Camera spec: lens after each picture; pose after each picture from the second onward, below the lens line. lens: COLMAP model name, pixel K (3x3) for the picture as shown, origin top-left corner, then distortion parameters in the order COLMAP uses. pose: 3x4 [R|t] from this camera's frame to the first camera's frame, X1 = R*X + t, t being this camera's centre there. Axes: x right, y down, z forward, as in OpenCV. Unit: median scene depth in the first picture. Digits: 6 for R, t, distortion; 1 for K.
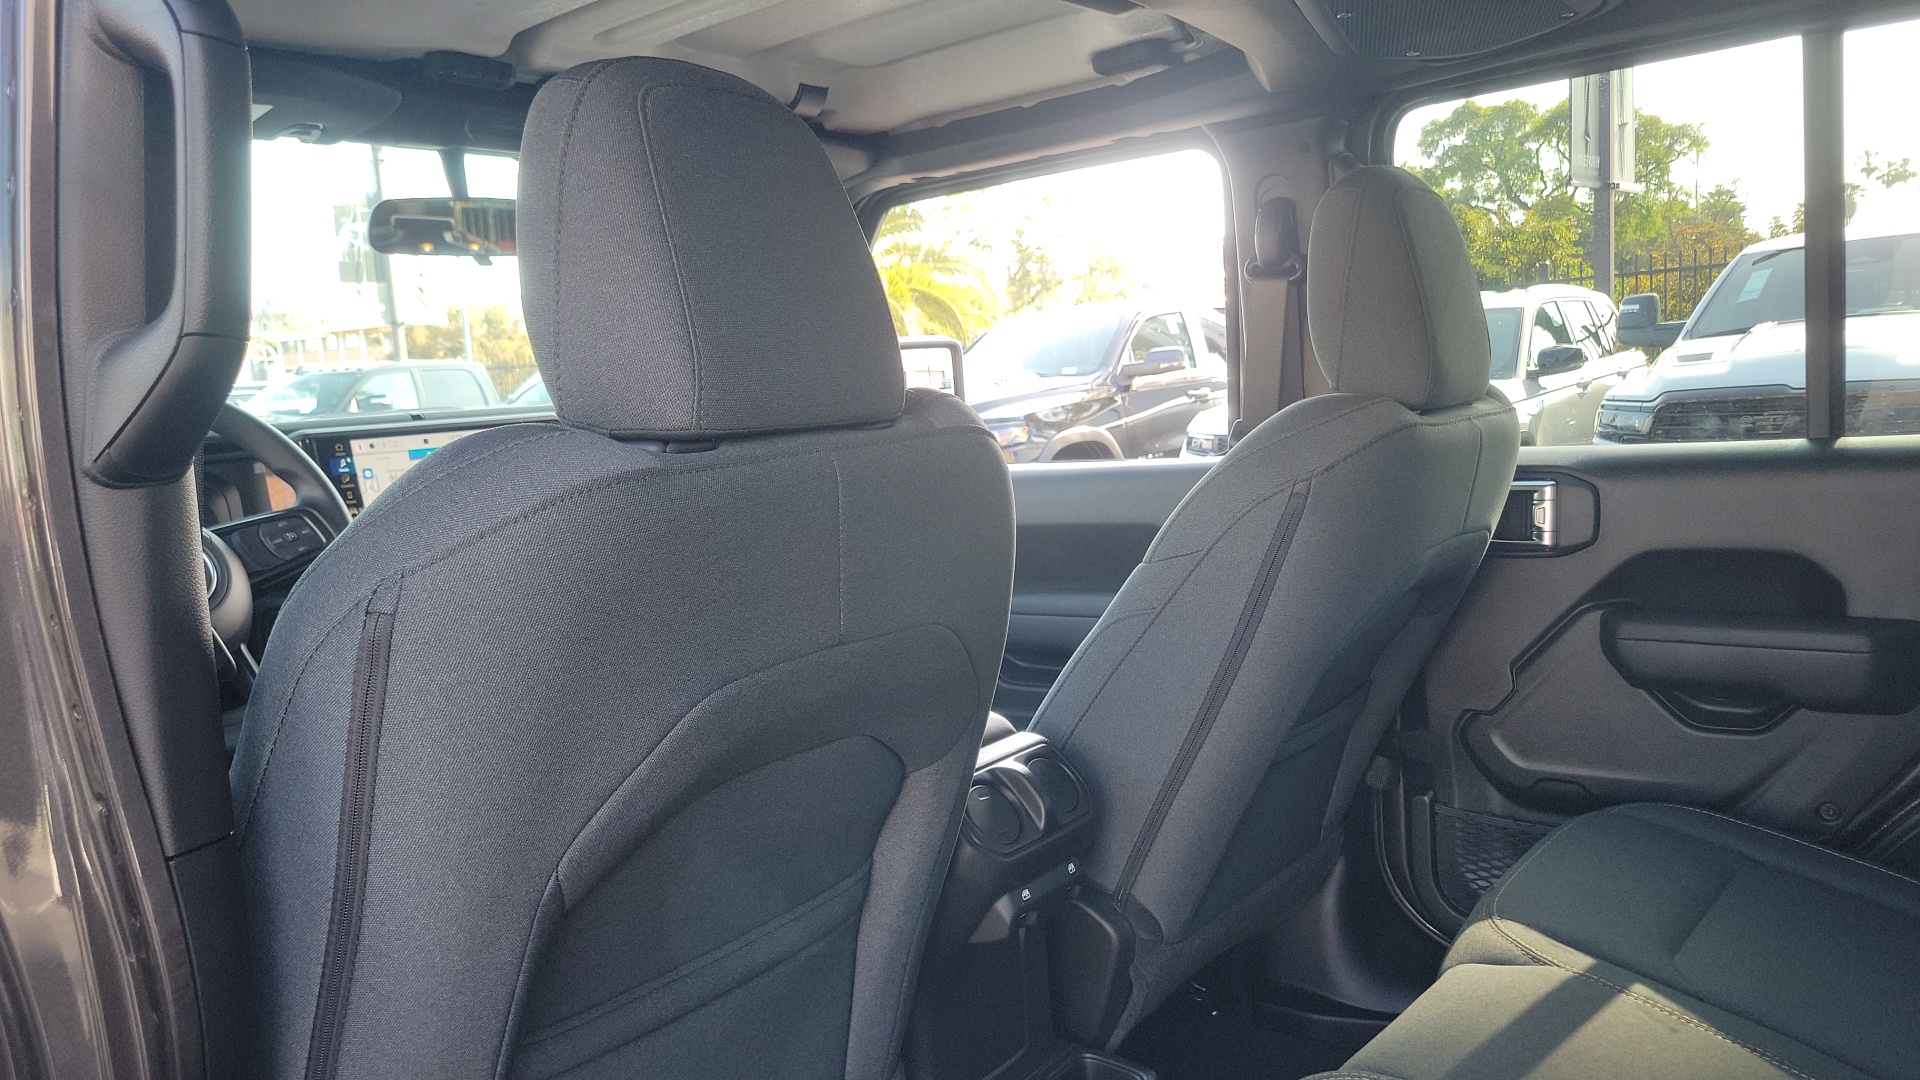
lens RADIAL K [[1462.9, 0, 968.4], [0, 1462.9, 552.5], [0, 0, 1]] dist [0.026847, -0.011249]
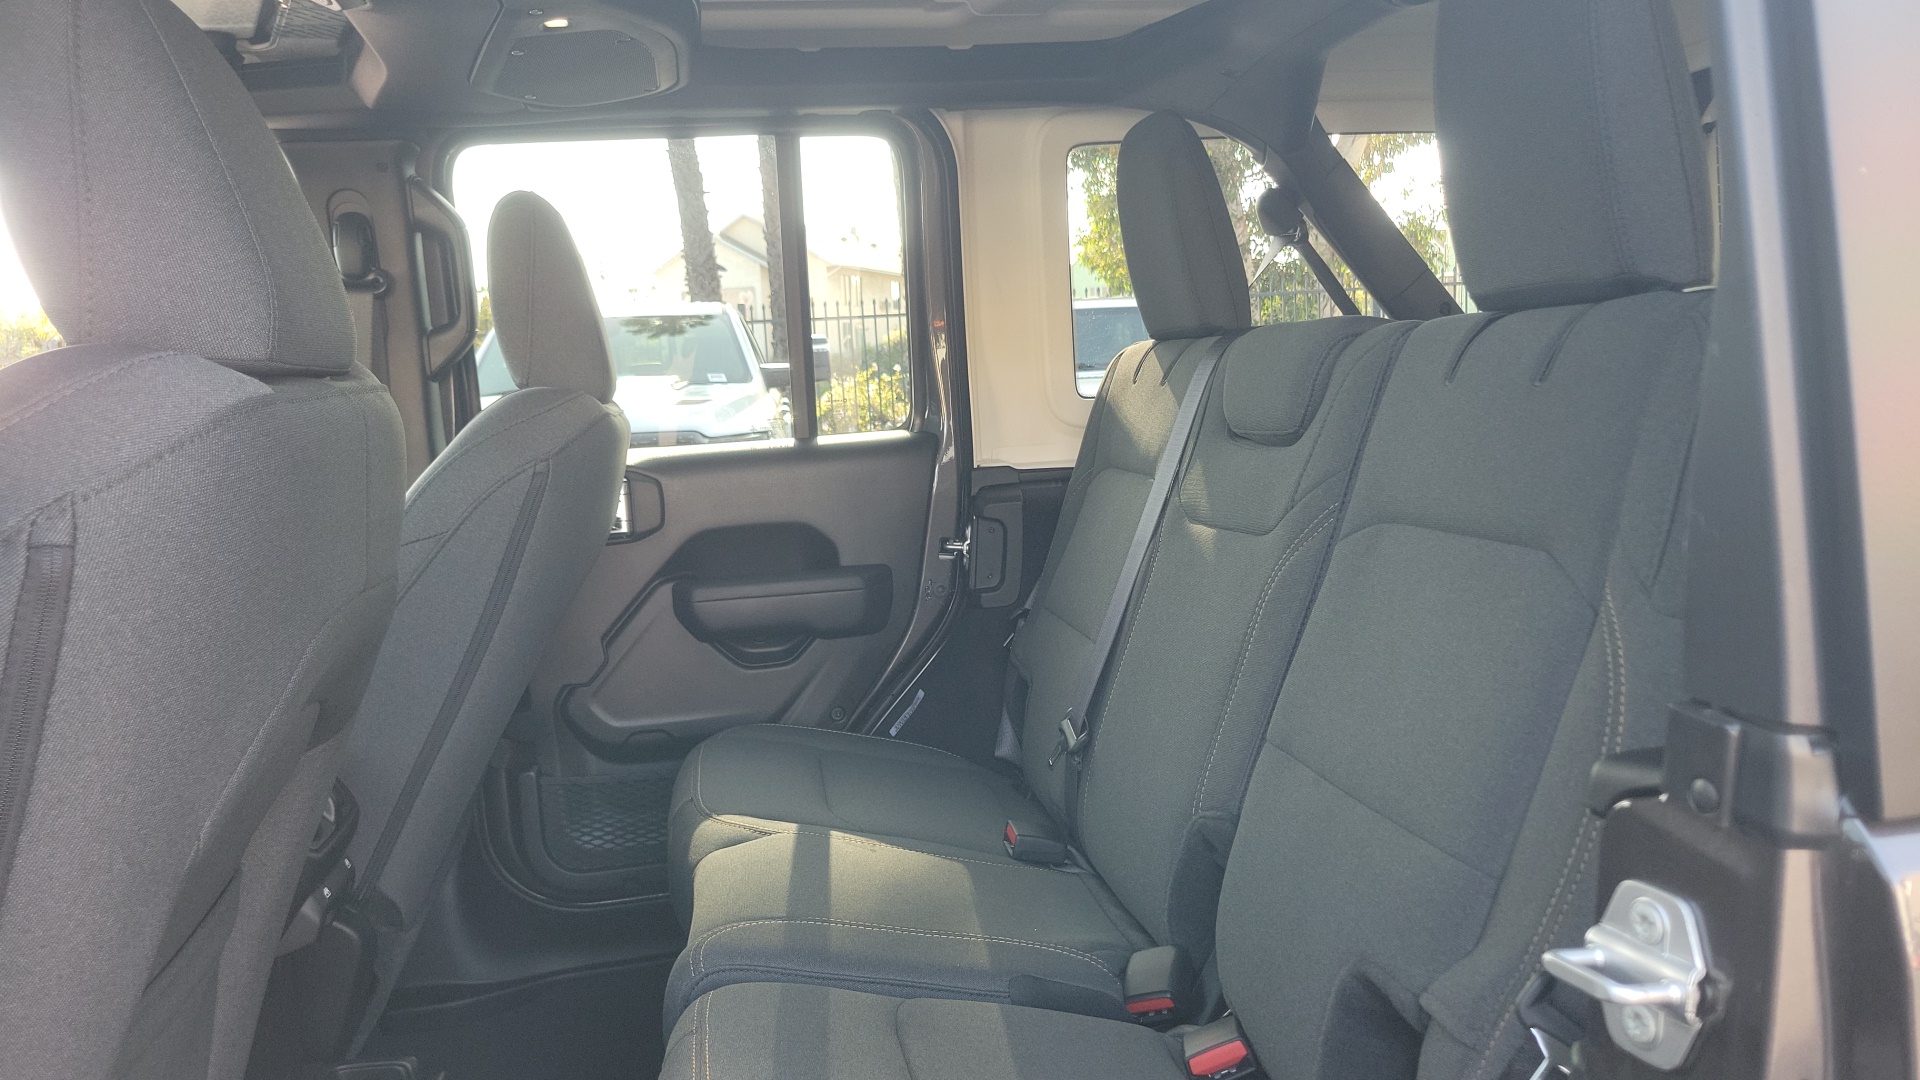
lens RADIAL K [[1482.3, 0, 960.5], [0, 1482.3, 572.7], [0, 0, 1]] dist [0.036623, -0.000831]
pose [[0.653717, -0.072707, 0.753238, -0.350093], [0.105418, 0.994418, 0.004496, 0.053185], [-0.749360, 0.076466, 0.657733, 0.017050]]
